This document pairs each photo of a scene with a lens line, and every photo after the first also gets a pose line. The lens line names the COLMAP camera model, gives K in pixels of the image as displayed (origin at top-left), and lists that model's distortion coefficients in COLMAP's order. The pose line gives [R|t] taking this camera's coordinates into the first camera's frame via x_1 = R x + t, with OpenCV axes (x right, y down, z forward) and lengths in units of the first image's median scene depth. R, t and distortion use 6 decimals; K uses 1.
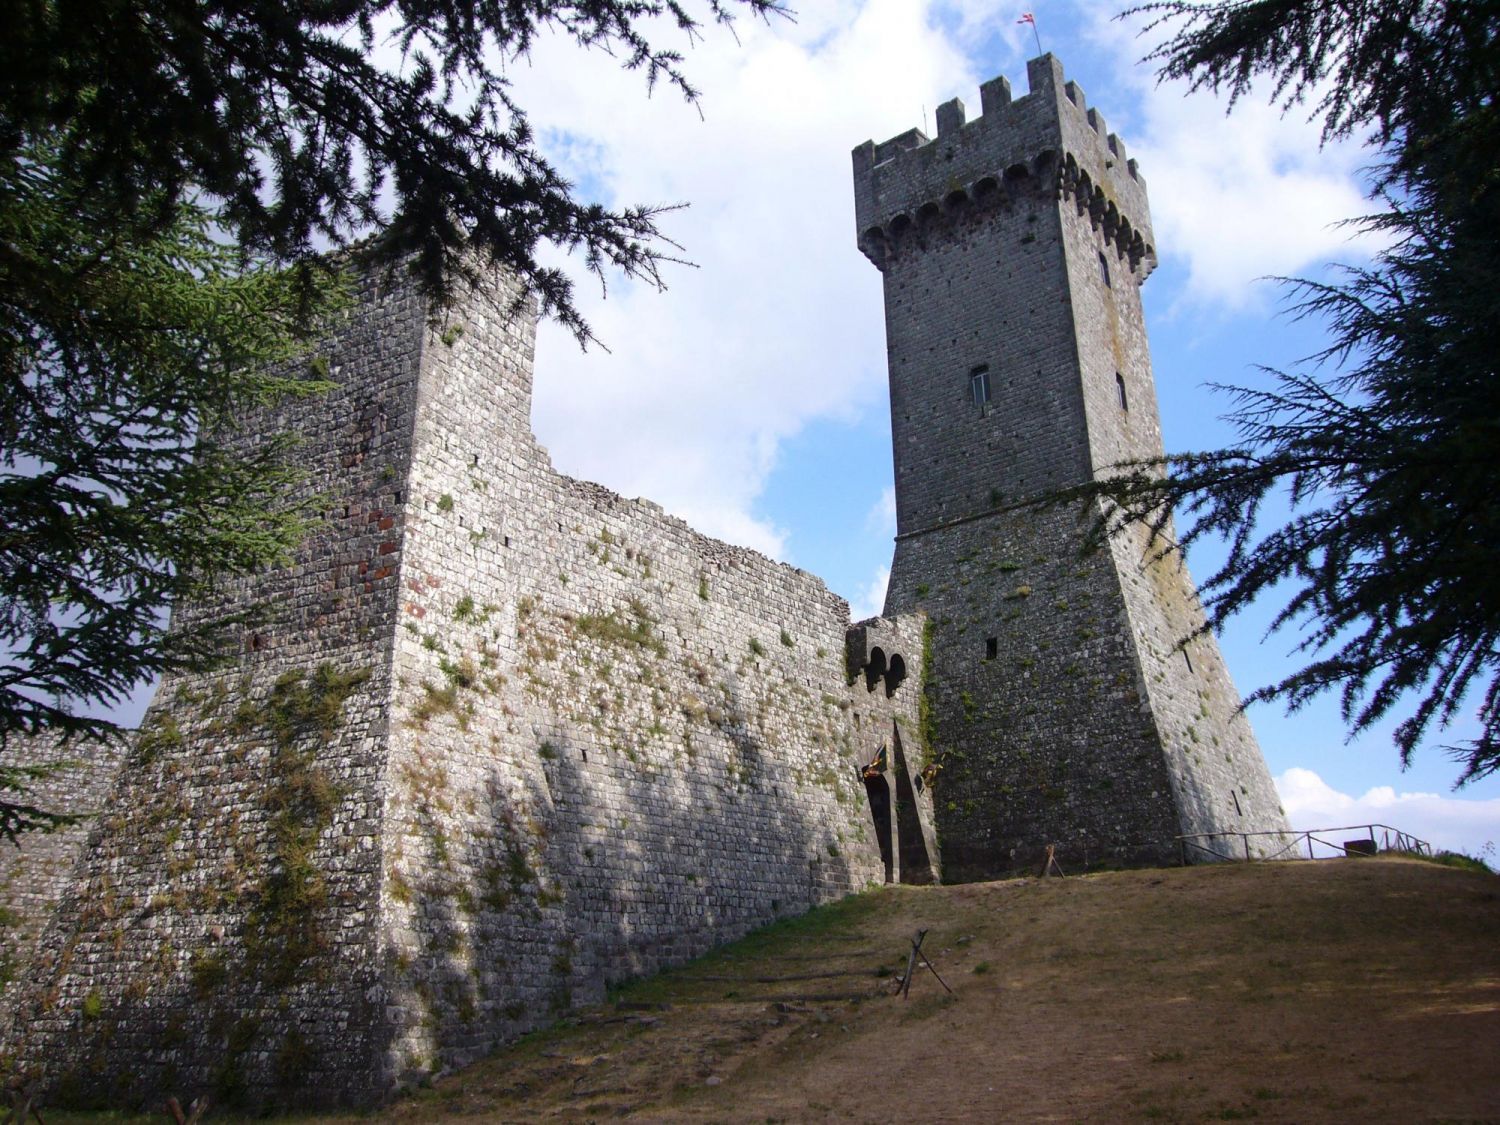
lens RADIAL K [[1176.2, 0, 749.9], [0, 1176.2, 562.2], [0, 0, 1]] dist [-0.062486, 0.001667]
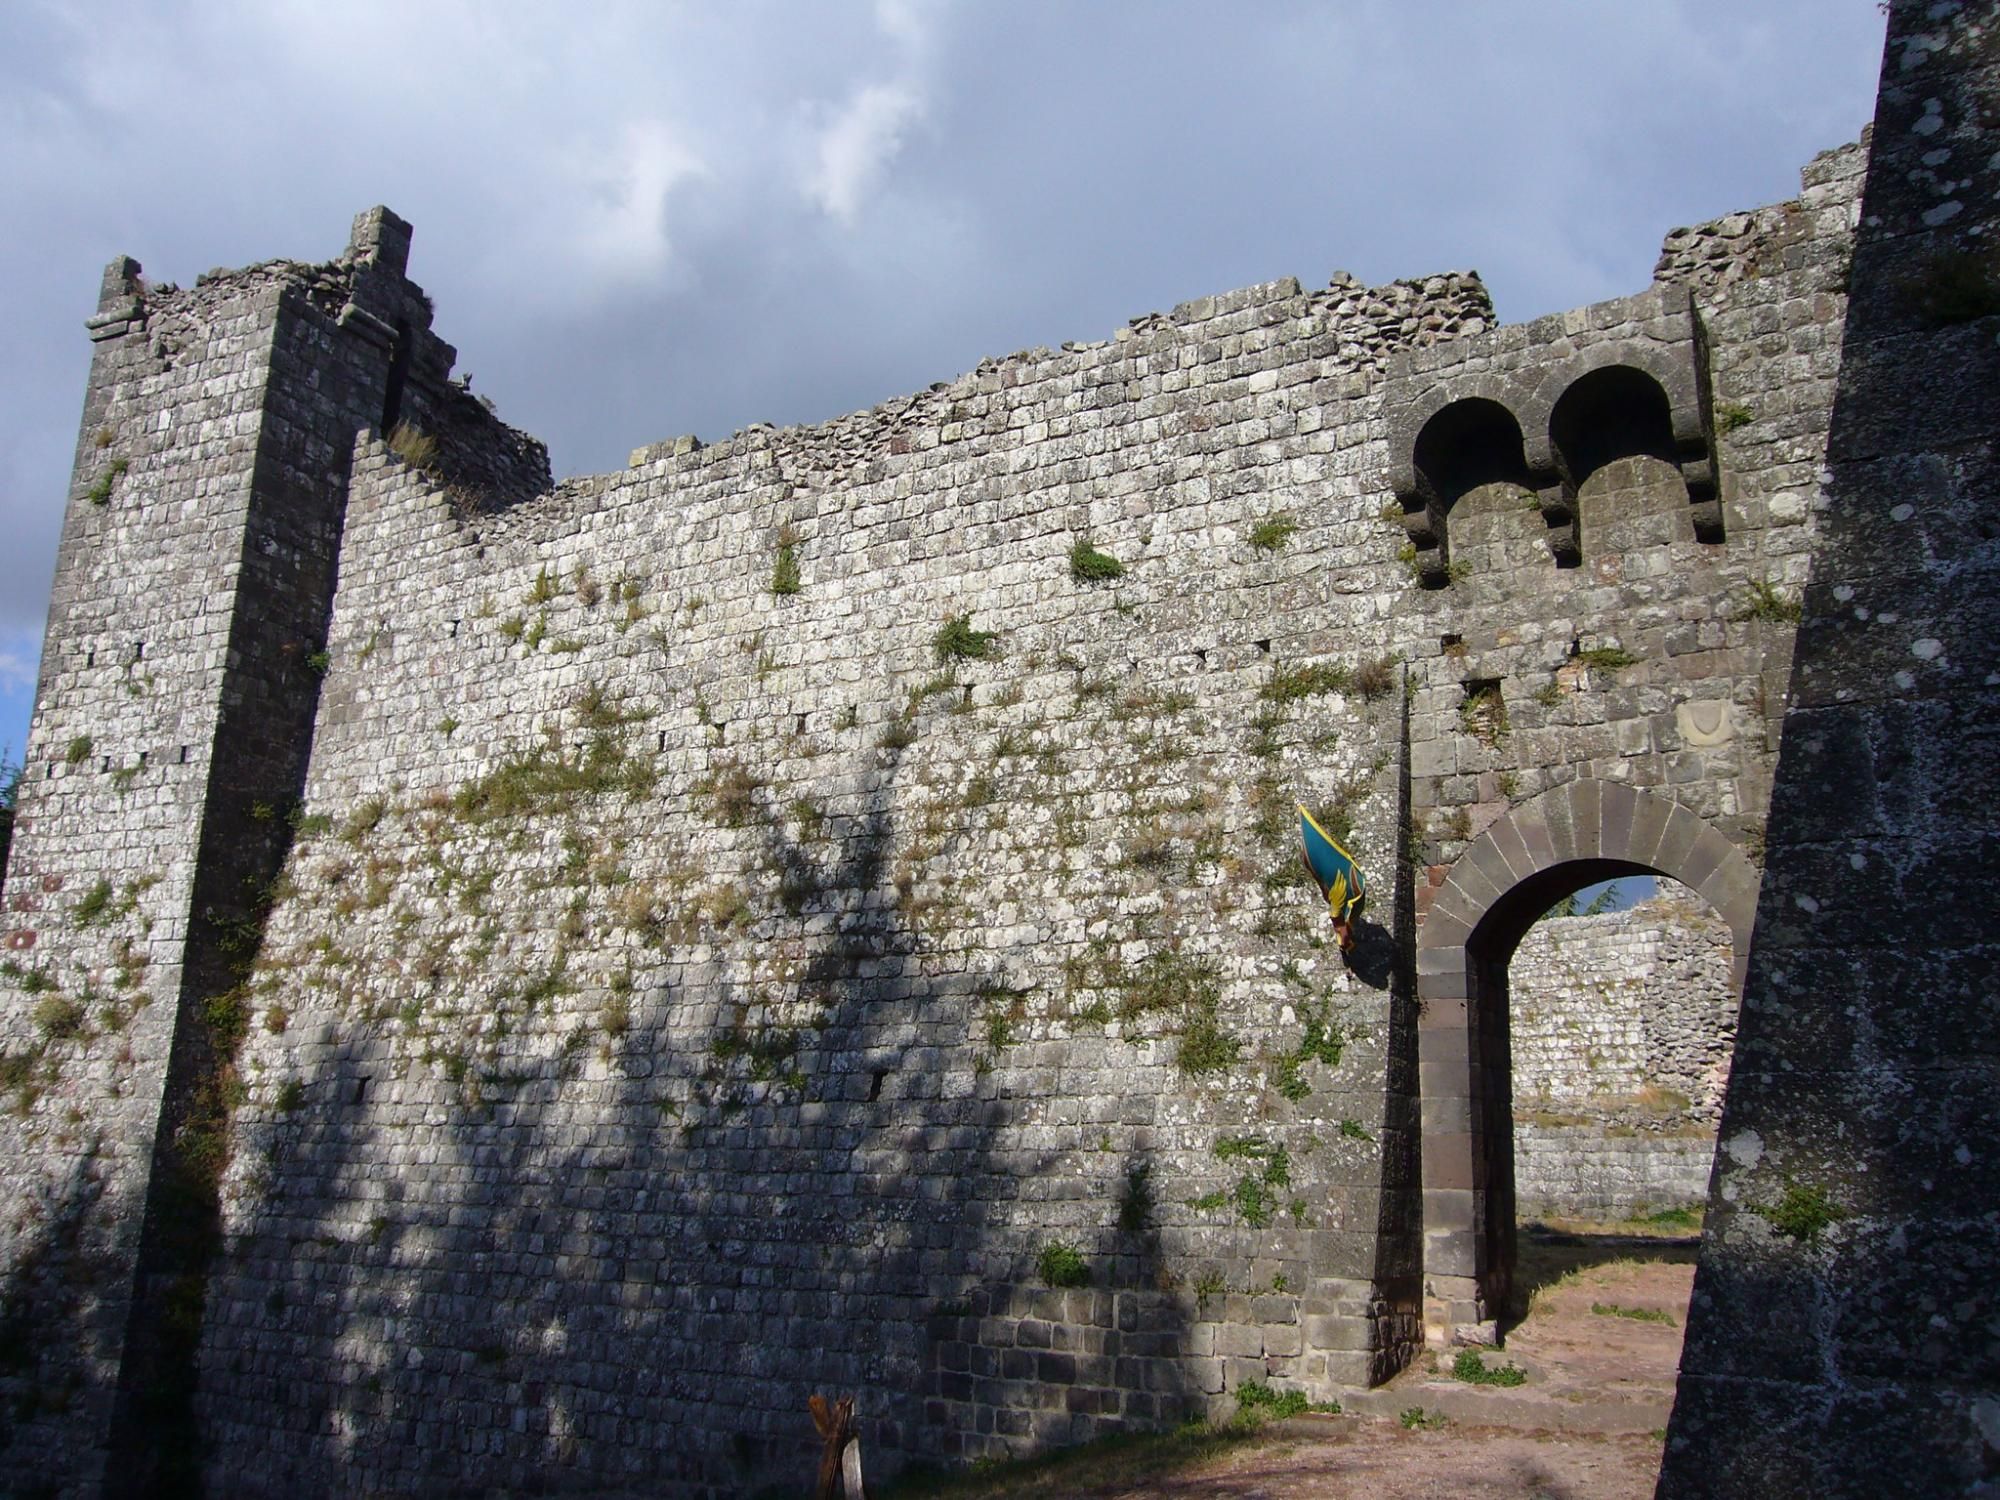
lens RADIAL K [[1568.3, 0, 1000.3], [0, 1568.3, 751.3], [0, 0, 1]] dist [-0.062486, 0.001667]
pose [[0.149241, -0.224043, -0.963085, 0.495383], [0.335506, 0.927685, -0.163818, 0.203730], [0.930141, -0.298673, 0.213616, 1.024351]]
